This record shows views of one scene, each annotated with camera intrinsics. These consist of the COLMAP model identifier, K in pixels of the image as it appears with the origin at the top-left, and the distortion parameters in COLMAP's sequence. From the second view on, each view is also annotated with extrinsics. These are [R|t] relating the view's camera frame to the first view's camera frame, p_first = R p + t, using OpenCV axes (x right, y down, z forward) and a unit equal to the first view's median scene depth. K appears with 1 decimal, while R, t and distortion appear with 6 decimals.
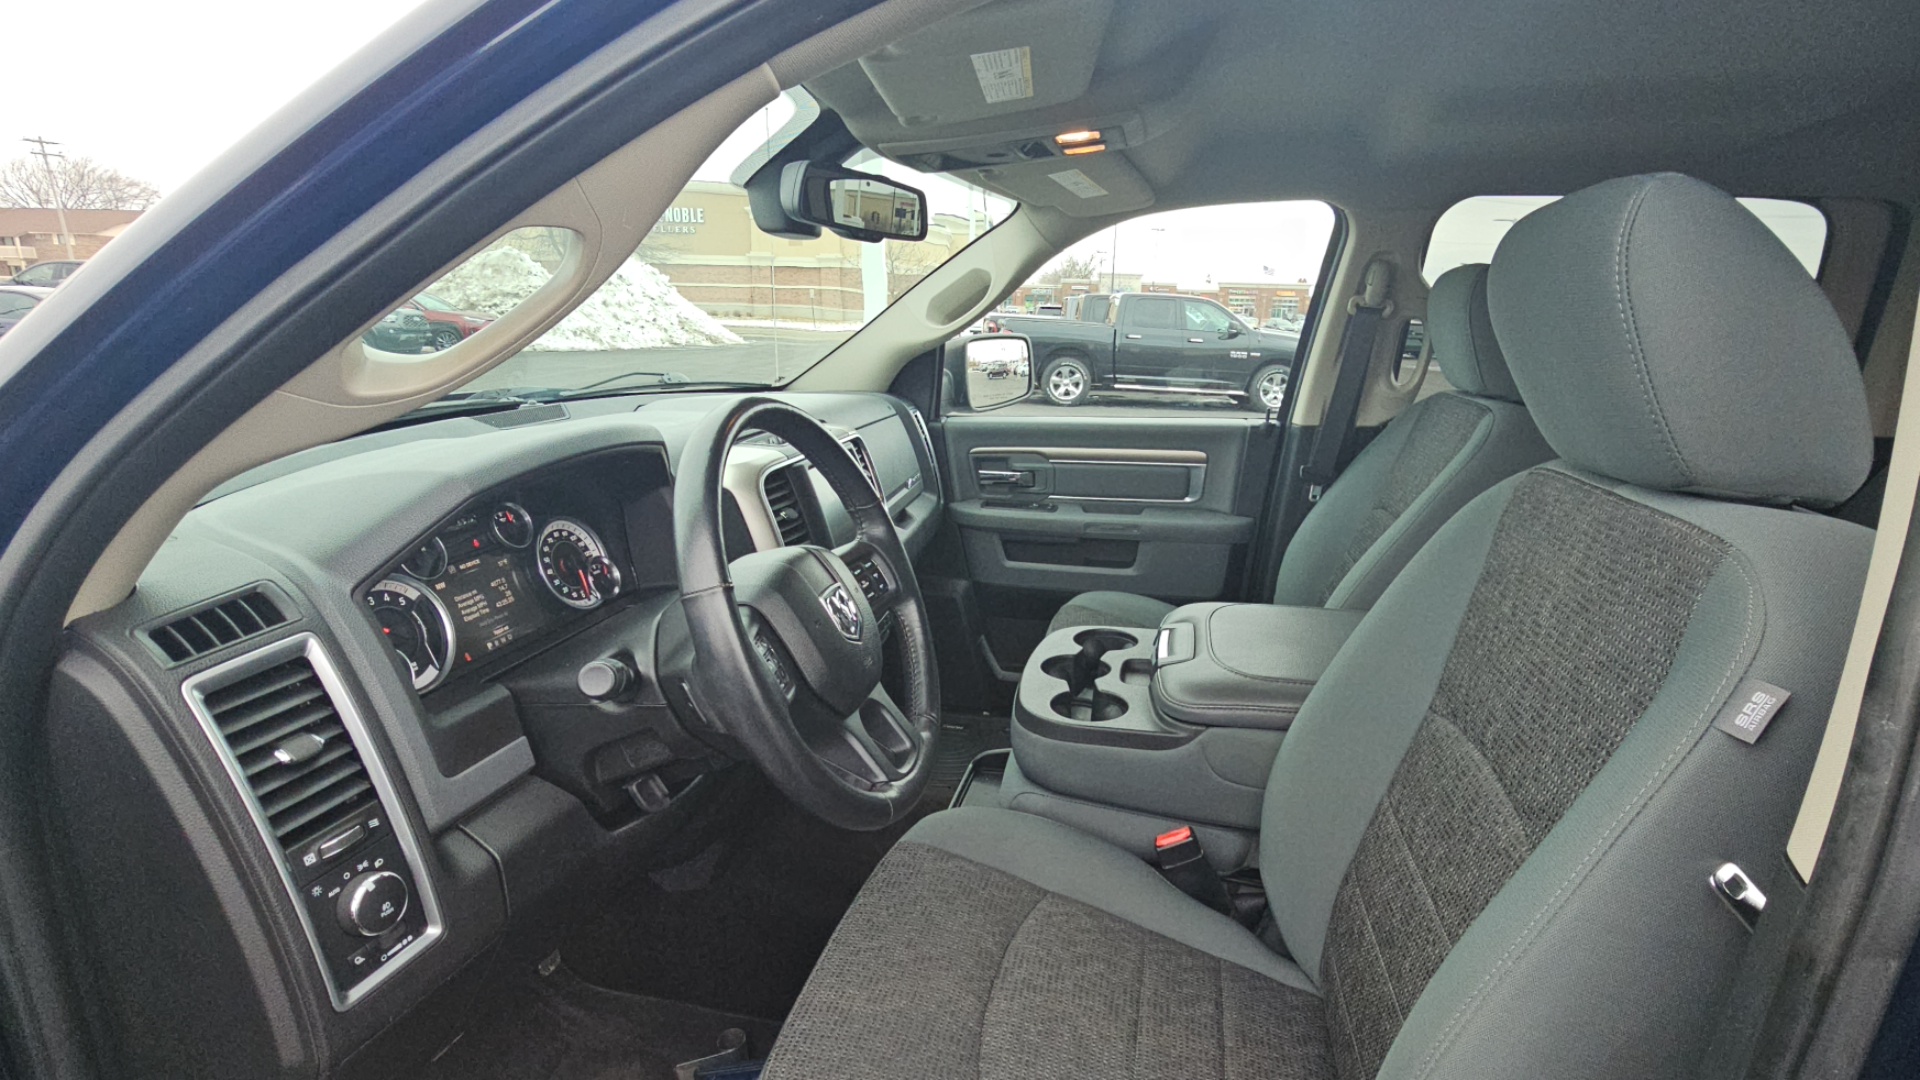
lens RADIAL K [[913.2, 0, 981.9], [0, 913.2, 547.4], [0, 0, 1]] dist [0.004024, 0.000190]
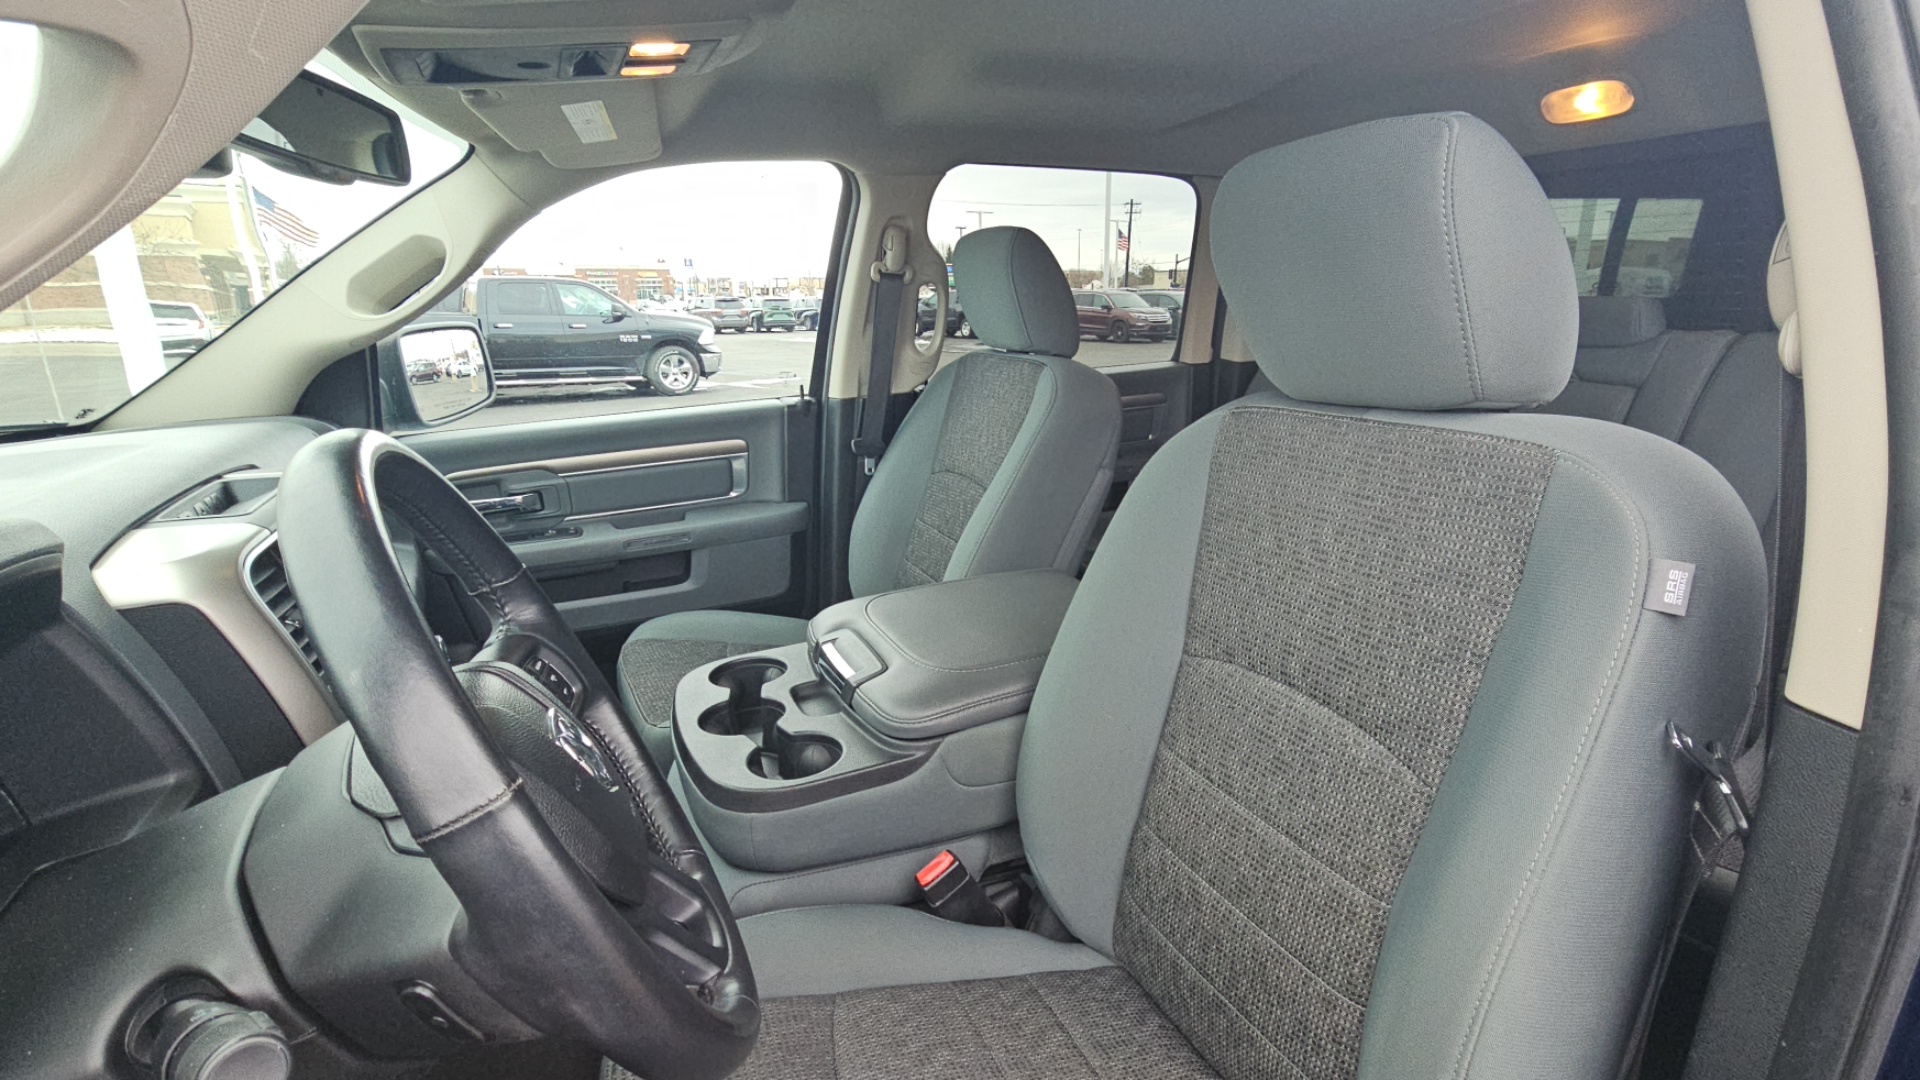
lens RADIAL K [[913.2, 0, 981.9], [0, 913.2, 547.4], [0, 0, 1]] dist [0.004024, 0.000190]
pose [[0.796427, -0.197795, 0.571473, -0.115164], [0.186552, 0.979267, 0.078952, -0.028726], [-0.575241, 0.043730, 0.816814, 0.135345]]
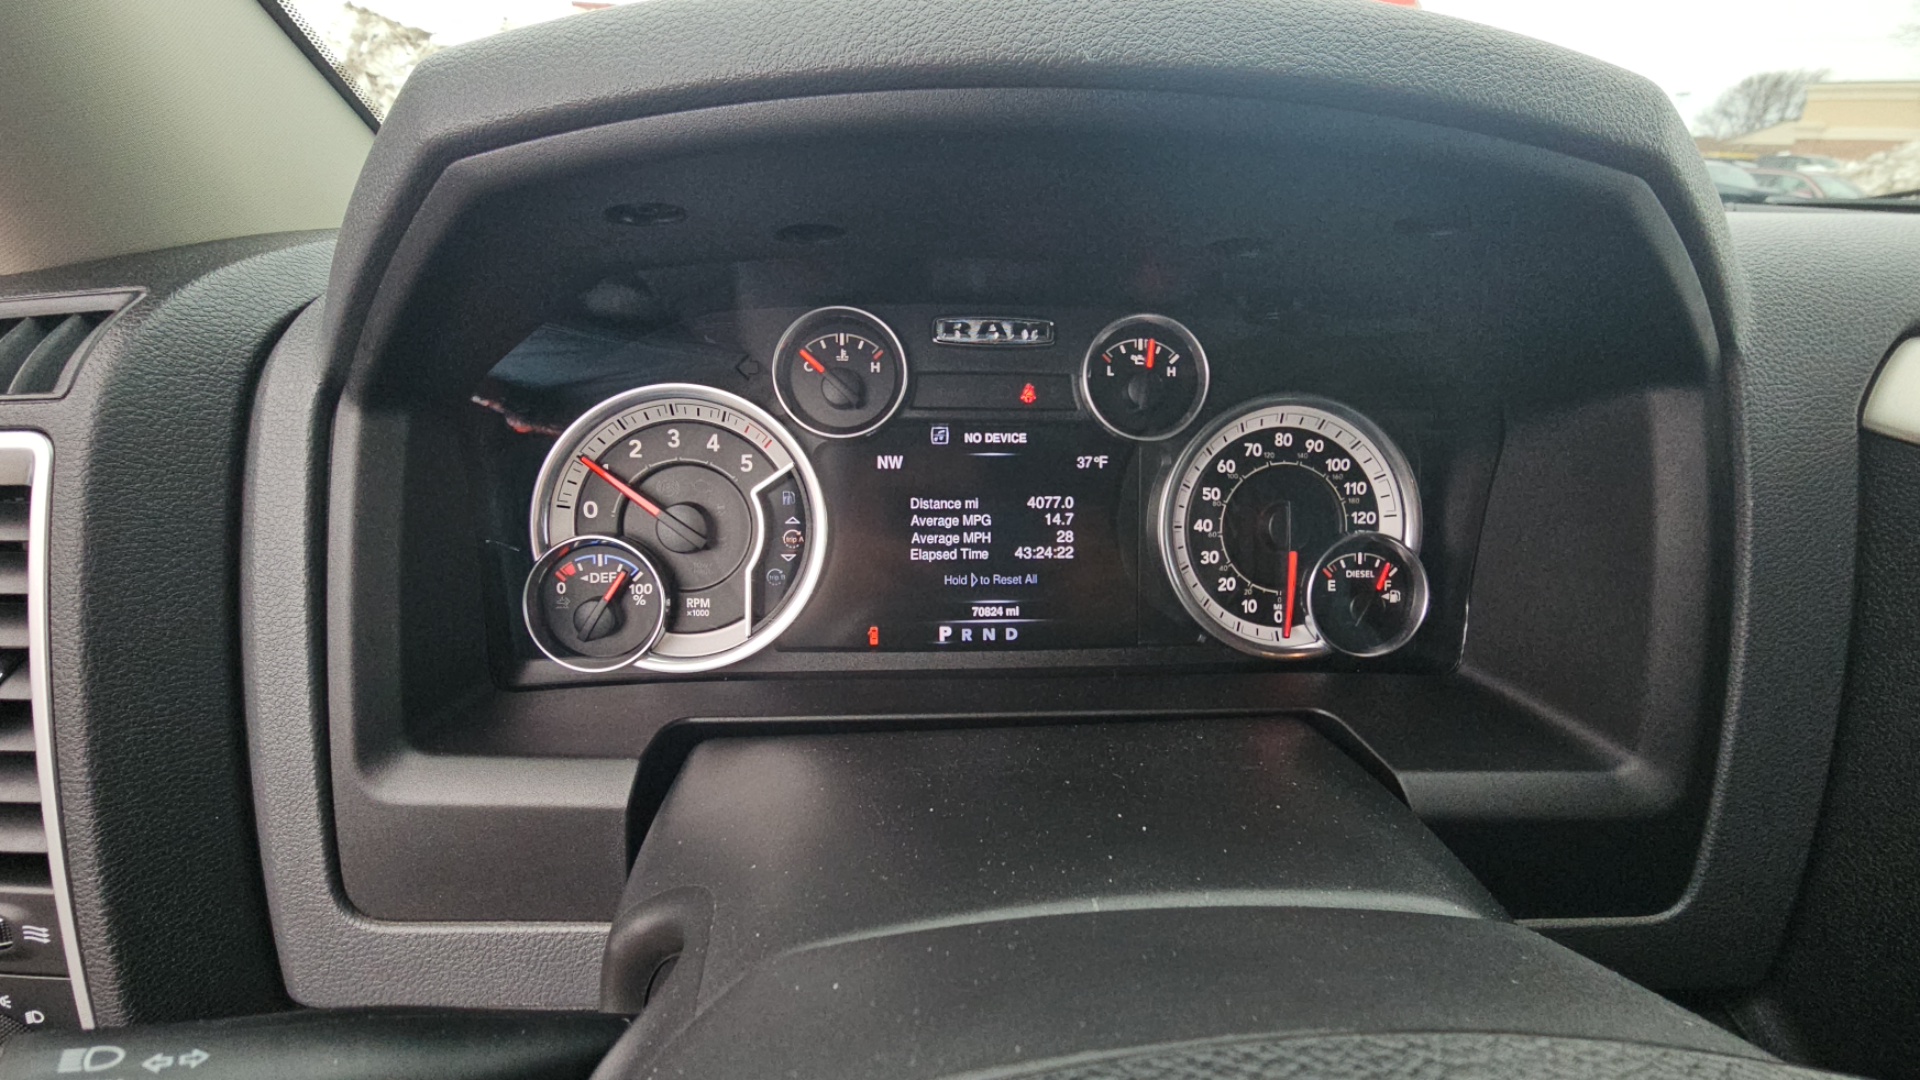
lens RADIAL K [[857.1, 0, 982.4], [0, 857.1, 546.1], [0, 0, 1]] dist [0.005985, -0.003752]
pose [[0.288903, 0.383530, -0.877177, -0.093322], [-0.267635, 0.912072, 0.310640, -0.026581], [0.919188, 0.145018, 0.366146, 0.402050]]
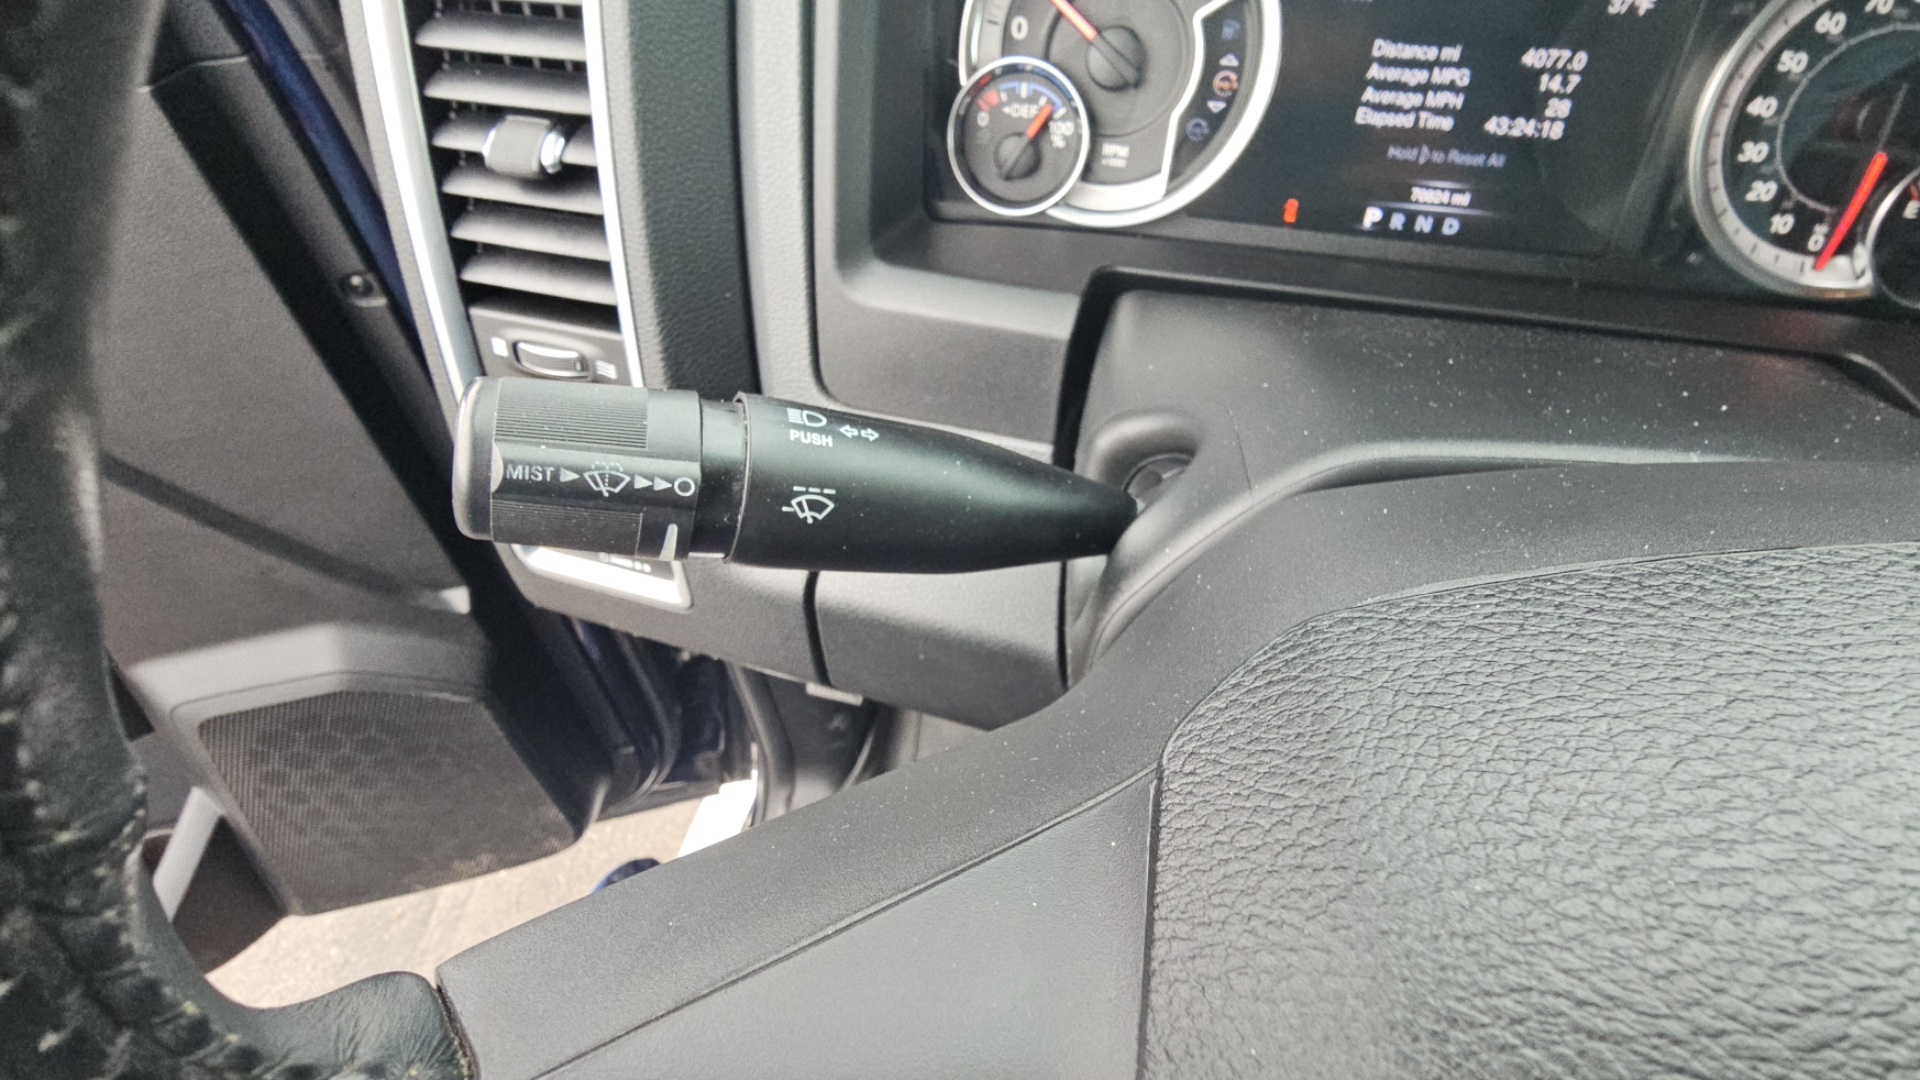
lens RADIAL K [[857.1, 0, 982.4], [0, 857.1, 546.1], [0, 0, 1]] dist [0.005985, -0.003752]
pose [[-0.008027, 0.733980, -0.679124, -0.090298], [-0.249481, 0.656200, 0.712152, -0.007695], [0.968347, 0.175145, 0.177846, 0.373622]]
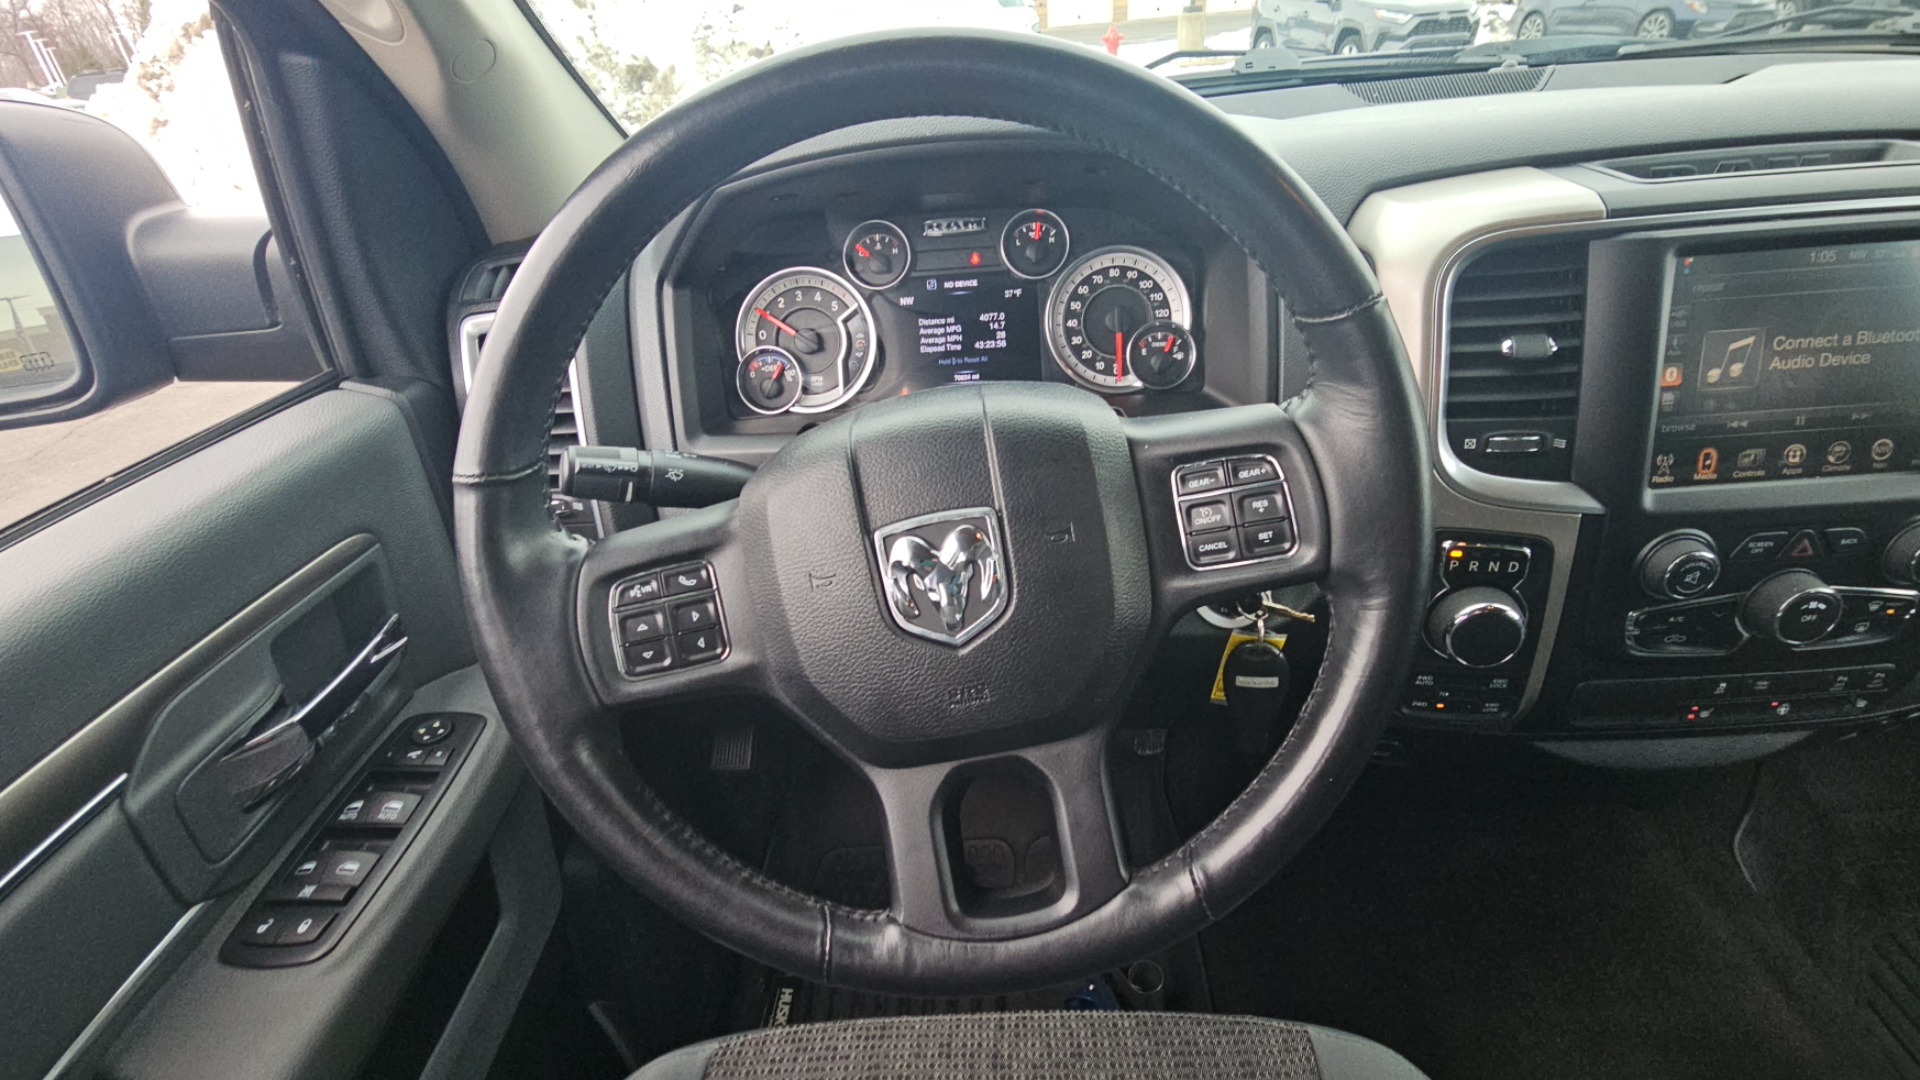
lens RADIAL K [[857.1, 0, 982.4], [0, 857.1, 546.1], [0, 0, 1]] dist [0.005985, -0.003752]
pose [[0.188295, 0.485832, -0.853529, 0.088915], [-0.172662, 0.871914, 0.458207, -0.059856], [0.966816, 0.061094, 0.248062, 0.396963]]
